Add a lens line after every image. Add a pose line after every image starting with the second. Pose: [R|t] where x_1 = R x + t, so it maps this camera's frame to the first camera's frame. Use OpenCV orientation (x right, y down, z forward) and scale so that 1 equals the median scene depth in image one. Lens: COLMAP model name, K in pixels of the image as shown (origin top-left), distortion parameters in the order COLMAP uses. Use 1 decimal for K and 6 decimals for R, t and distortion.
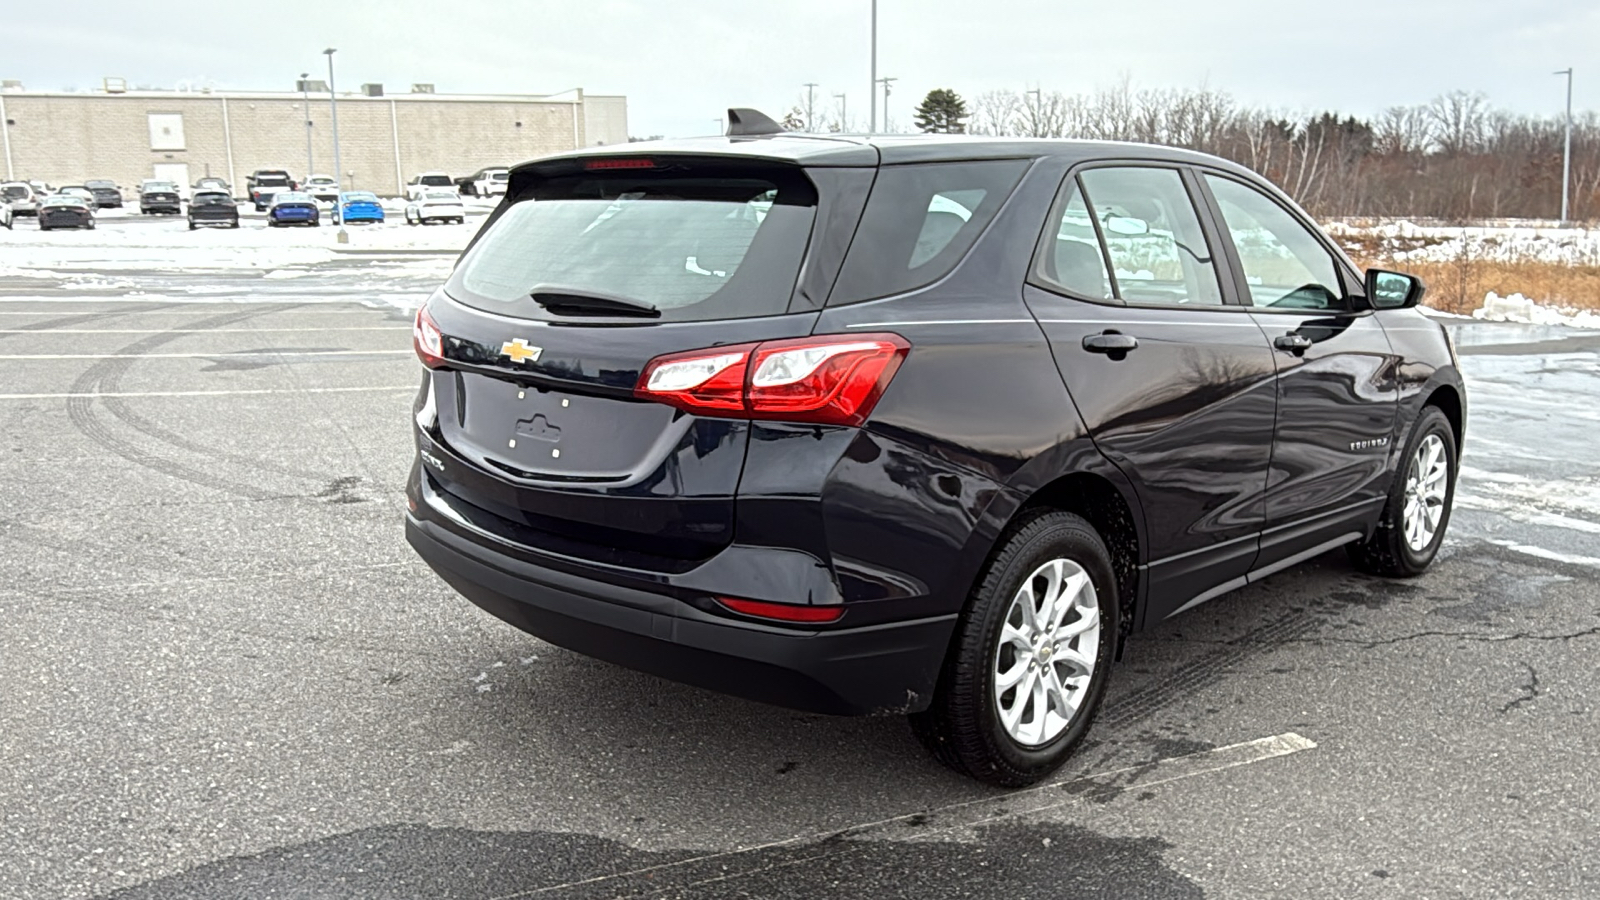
lens RADIAL K [[1290.9, 0, 803.4], [0, 1290.9, 453.5], [0, 0, 1]] dist [0.006080, -0.012999]
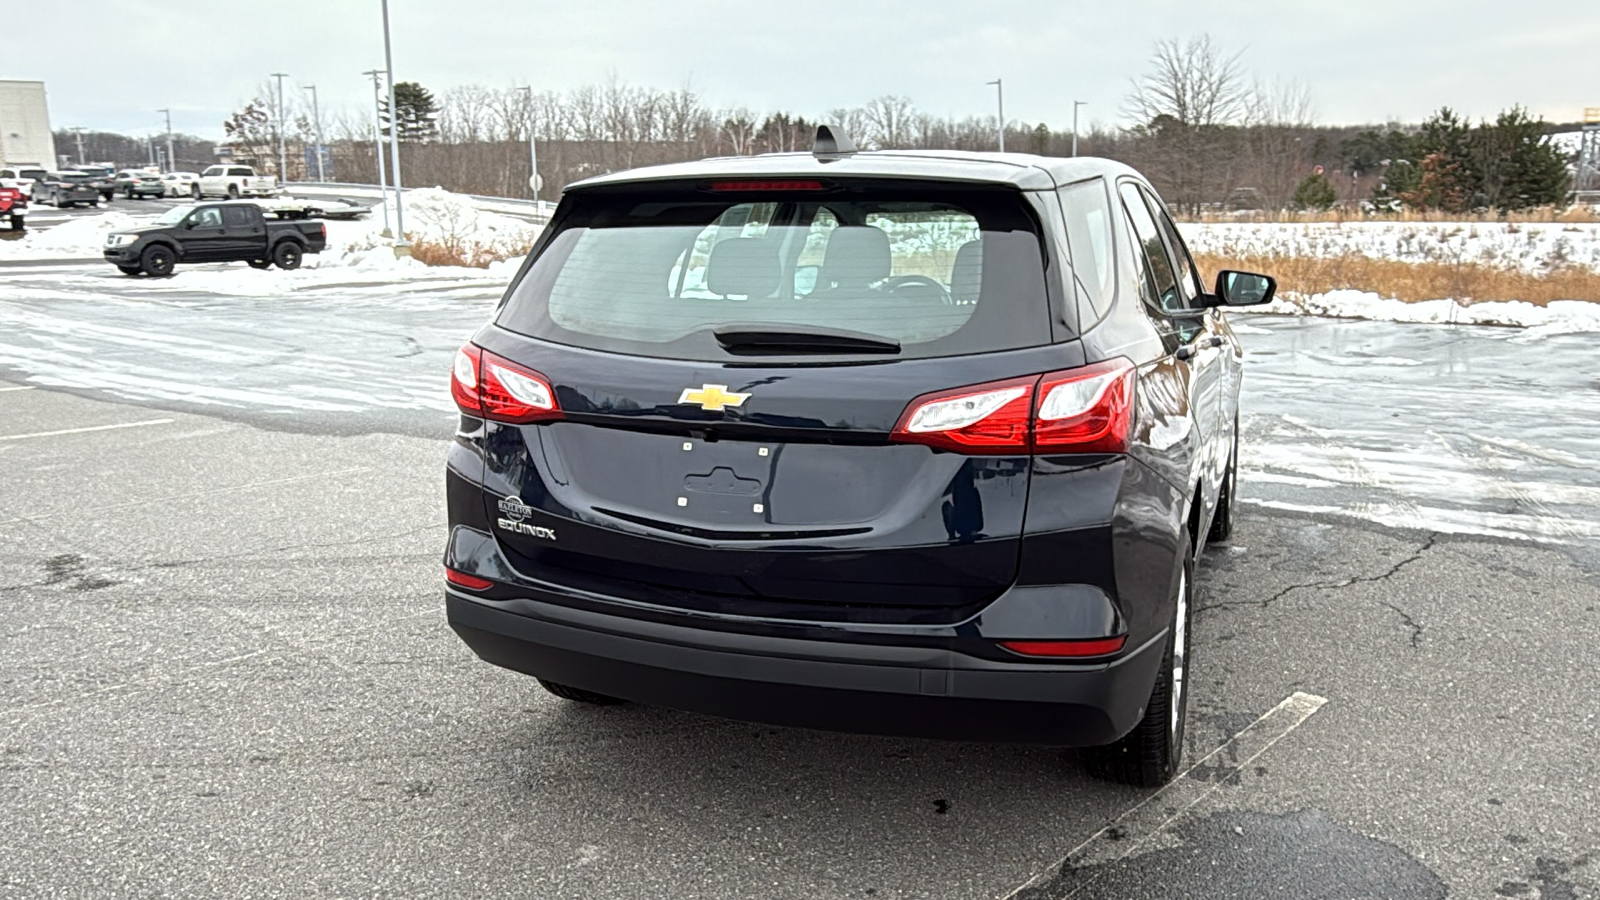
lens RADIAL K [[1290.9, 0, 802.1], [0, 1290.9, 450.9], [0, 0, 1]] dist [0.006080, -0.012999]
pose [[0.923005, -0.081614, 0.376032, -0.308046], [0.081309, 0.996549, 0.016712, -0.032489], [-0.376098, 0.015150, 0.926456, 0.093872]]
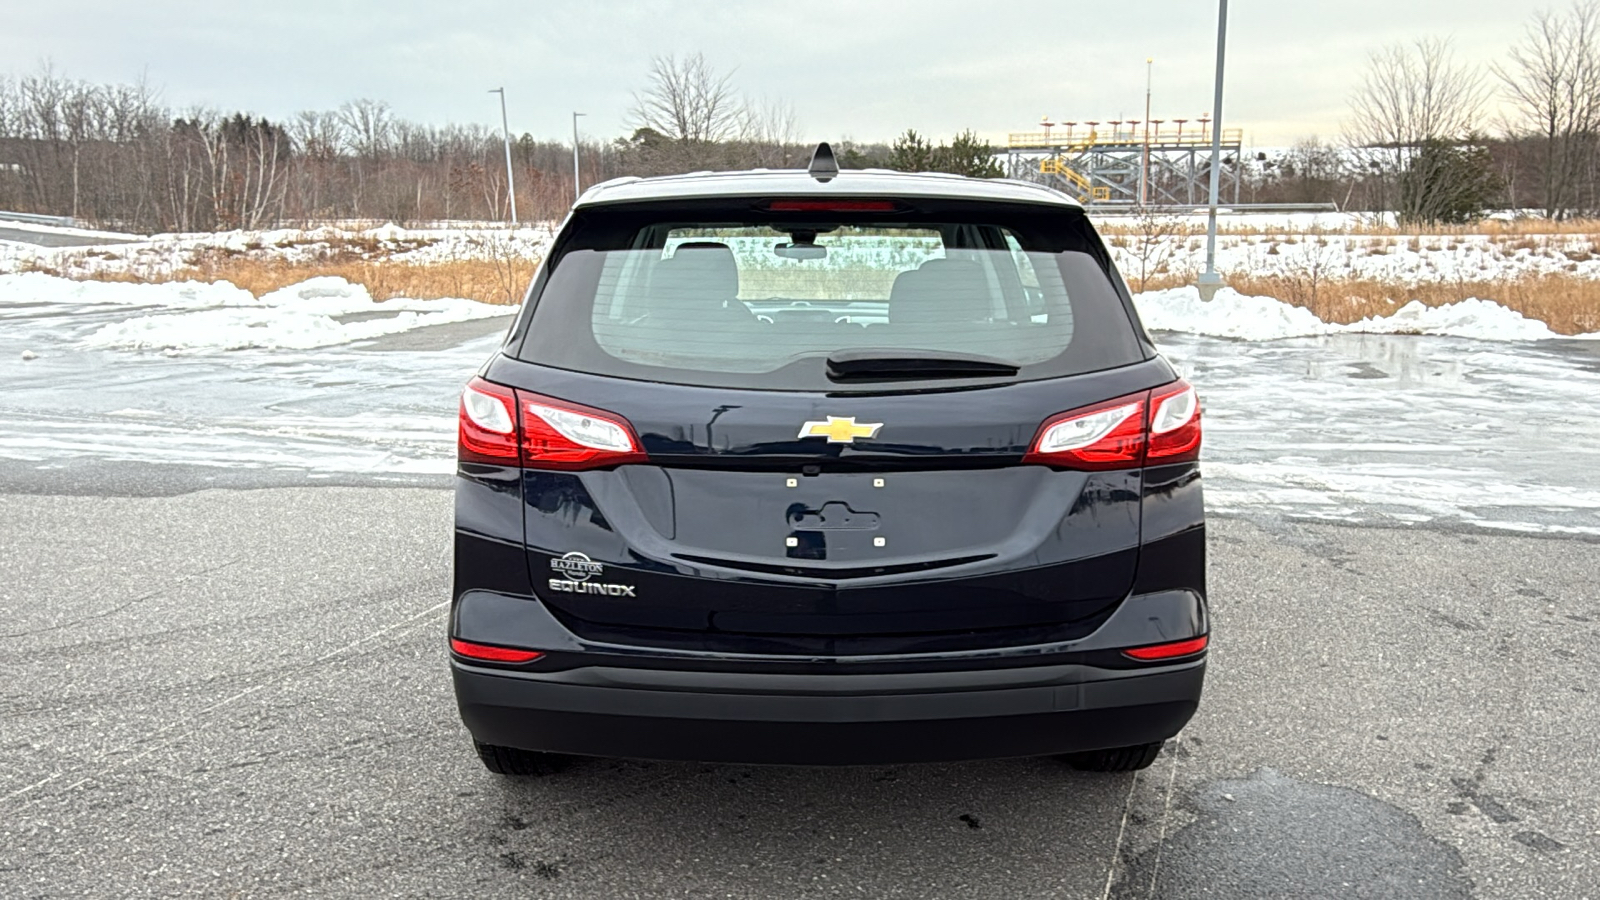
lens RADIAL K [[1290.9, 0, 801.5], [0, 1290.9, 452.6], [0, 0, 1]] dist [0.006080, -0.012999]
pose [[0.710404, -0.131972, 0.691310, -0.505719], [0.133305, 0.989713, 0.051950, -0.068694], [-0.691054, 0.055250, 0.720688, 0.251812]]
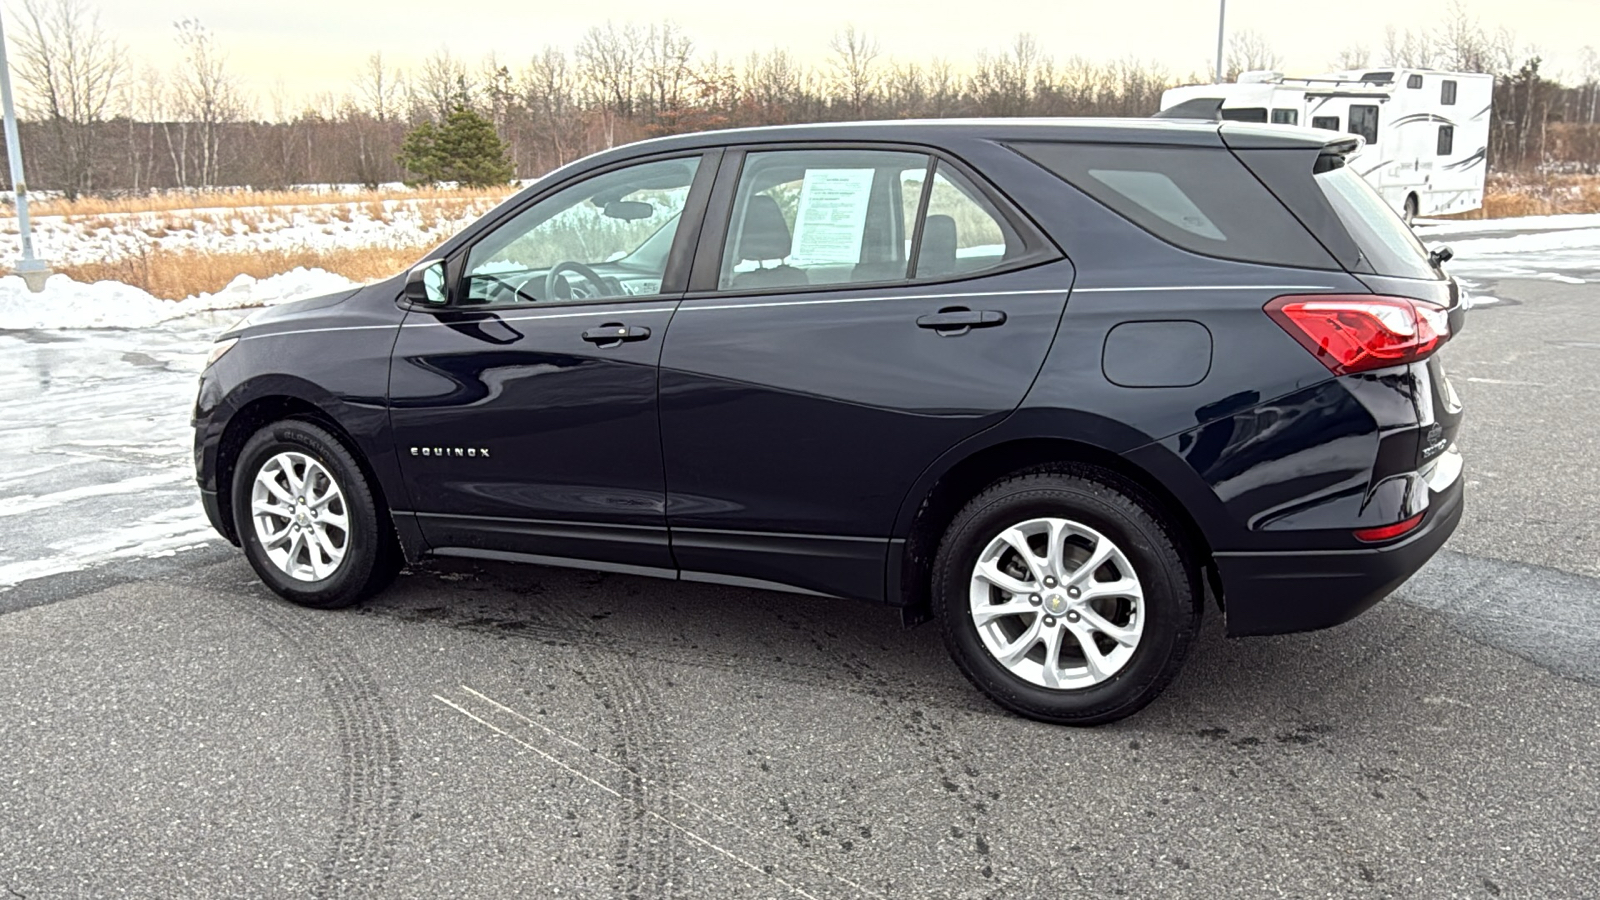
lens RADIAL K [[1290.9, 0, 799.1], [0, 1290.9, 451.7], [0, 0, 1]] dist [0.006080, -0.012999]
pose [[-0.305750, -0.192571, 0.932434, -0.732559], [0.191730, 0.946817, 0.258411, -0.233917], [-0.932607, 0.257785, -0.252568, 1.186290]]
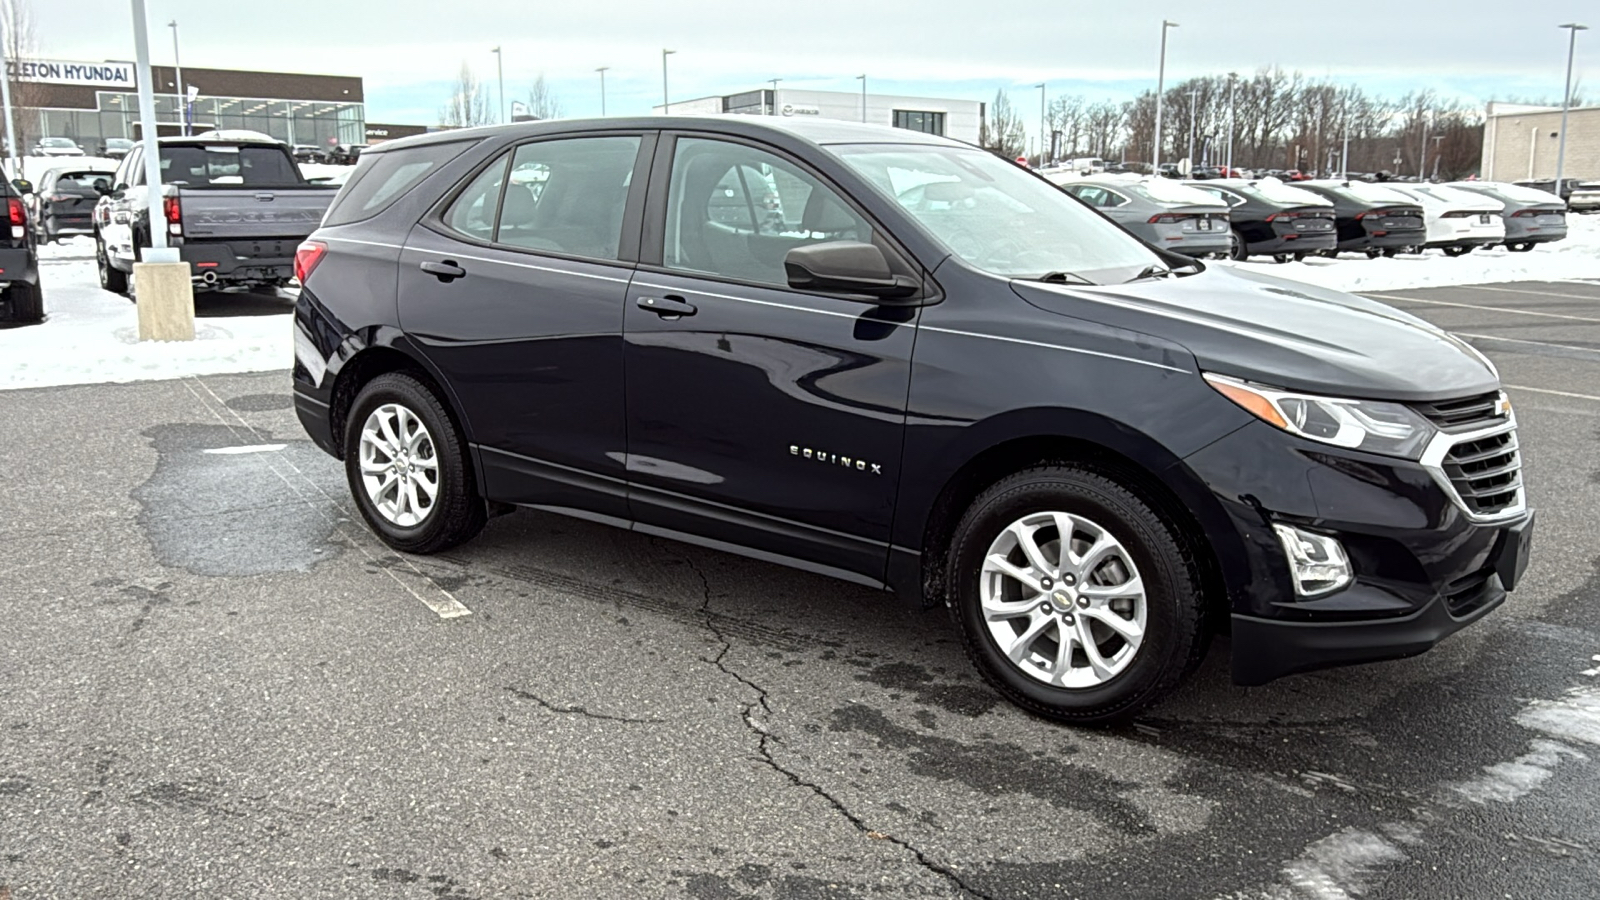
lens RADIAL K [[1290.9, 0, 802.4], [0, 1290.9, 451.5], [0, 0, 1]] dist [0.006080, -0.012999]
pose [[0.137323, 0.188220, -0.972479, 1.143252], [-0.186094, 0.969200, 0.161308, -0.130051], [0.972888, 0.158821, 0.168120, 0.792500]]
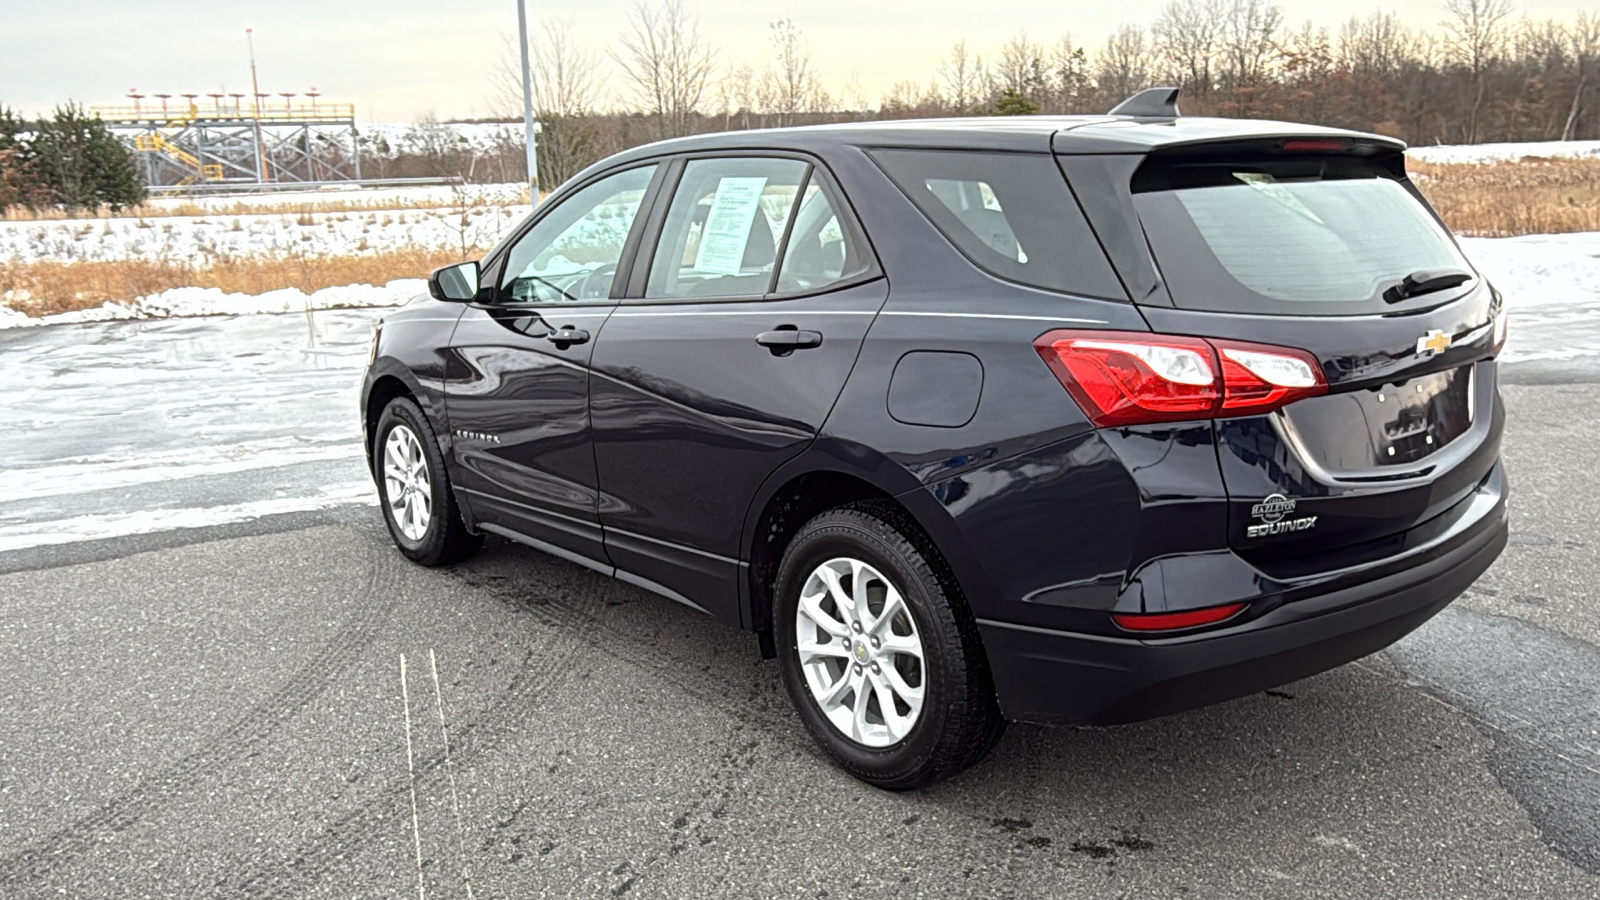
lens RADIAL K [[1290.9, 0, 800.1], [0, 1290.9, 451.8], [0, 0, 1]] dist [0.006080, -0.012999]
pose [[0.123609, -0.212991, 0.969203, -0.745563], [0.210720, 0.960053, 0.184106, -0.168971], [-0.969700, 0.181474, 0.163553, 0.805404]]
